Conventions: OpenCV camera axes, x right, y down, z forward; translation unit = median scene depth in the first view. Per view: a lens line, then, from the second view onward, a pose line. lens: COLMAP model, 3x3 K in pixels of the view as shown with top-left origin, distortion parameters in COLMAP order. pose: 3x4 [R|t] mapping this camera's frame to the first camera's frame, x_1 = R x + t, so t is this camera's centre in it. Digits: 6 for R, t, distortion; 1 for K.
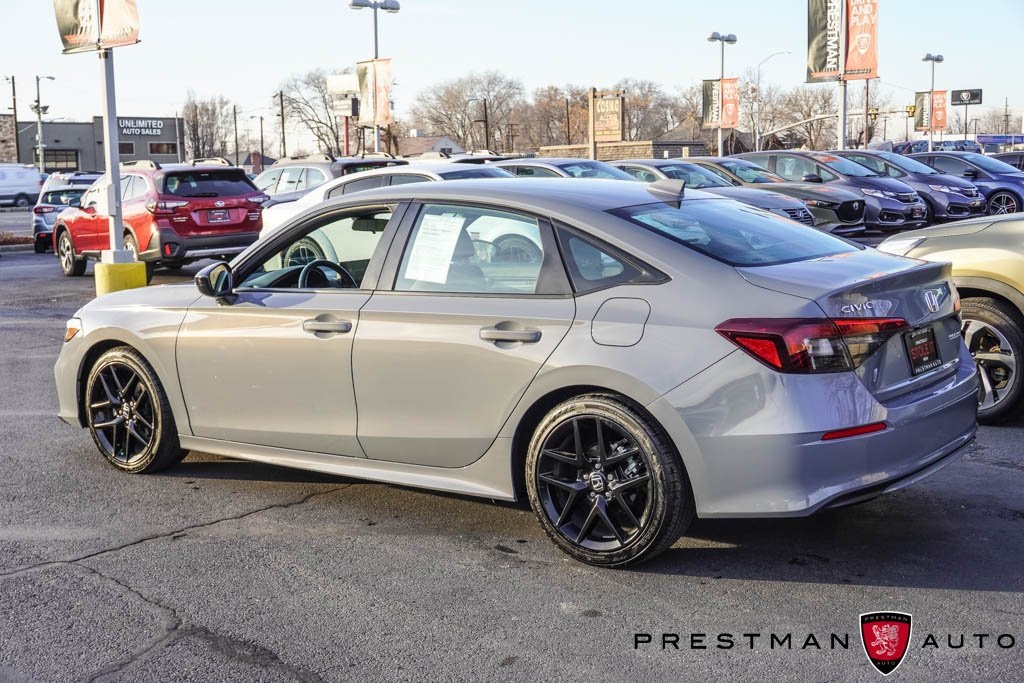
lens RADIAL K [[1299.4, 0, 511.6], [0, 1299.4, 339.0], [0, 0, 1]] dist [0.015731, 0.000000]
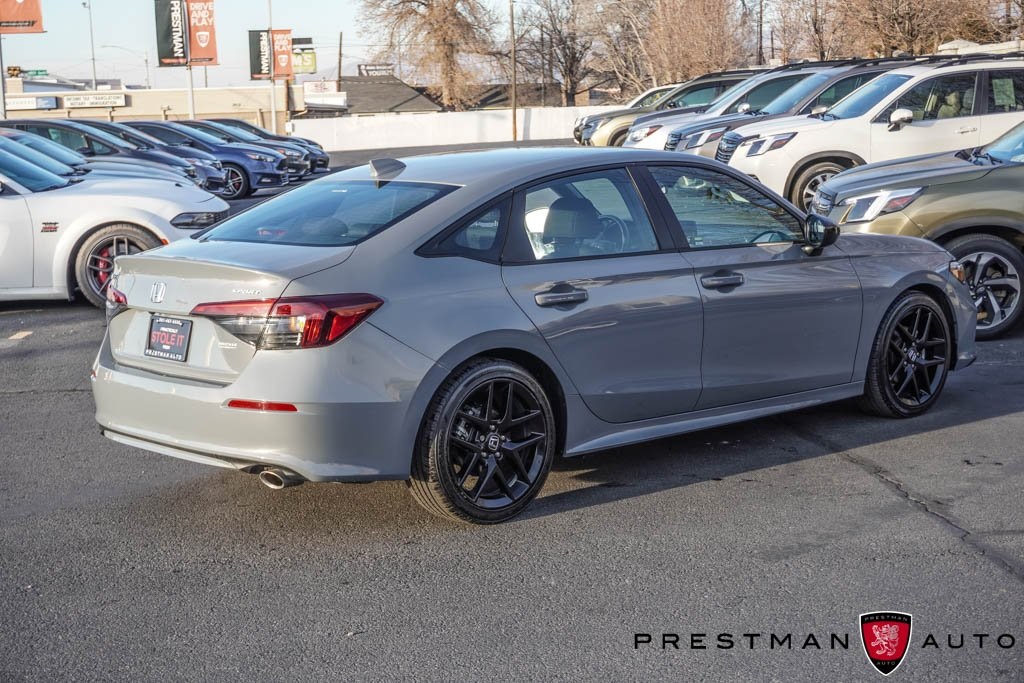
lens RADIAL K [[1632.1, 0, 511.0], [0, 1632.1, 337.9], [0, 0, 1]] dist [0.001015, 0.000000]
pose [[0.669287, -0.101056, 0.736099, -0.389450], [0.111296, 0.993165, 0.035153, -0.014166], [-0.734621, 0.058397, 0.675960, 0.118413]]
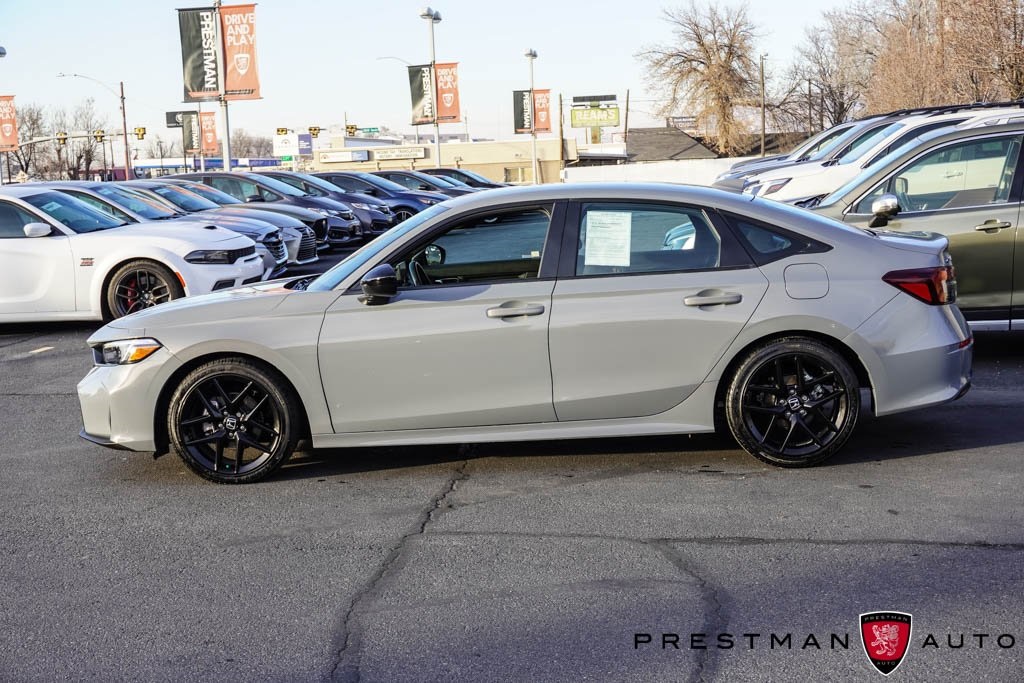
lens RADIAL K [[1458.8, 0, 514.3], [0, 1458.8, 347.6], [0, 0, 1]] dist [-0.006184, 0.000000]
pose [[0.822370, -0.081353, 0.563107, -0.257580], [0.097084, 0.995274, 0.002007, 0.005728], [-0.560610, 0.053018, 0.826381, -0.019437]]
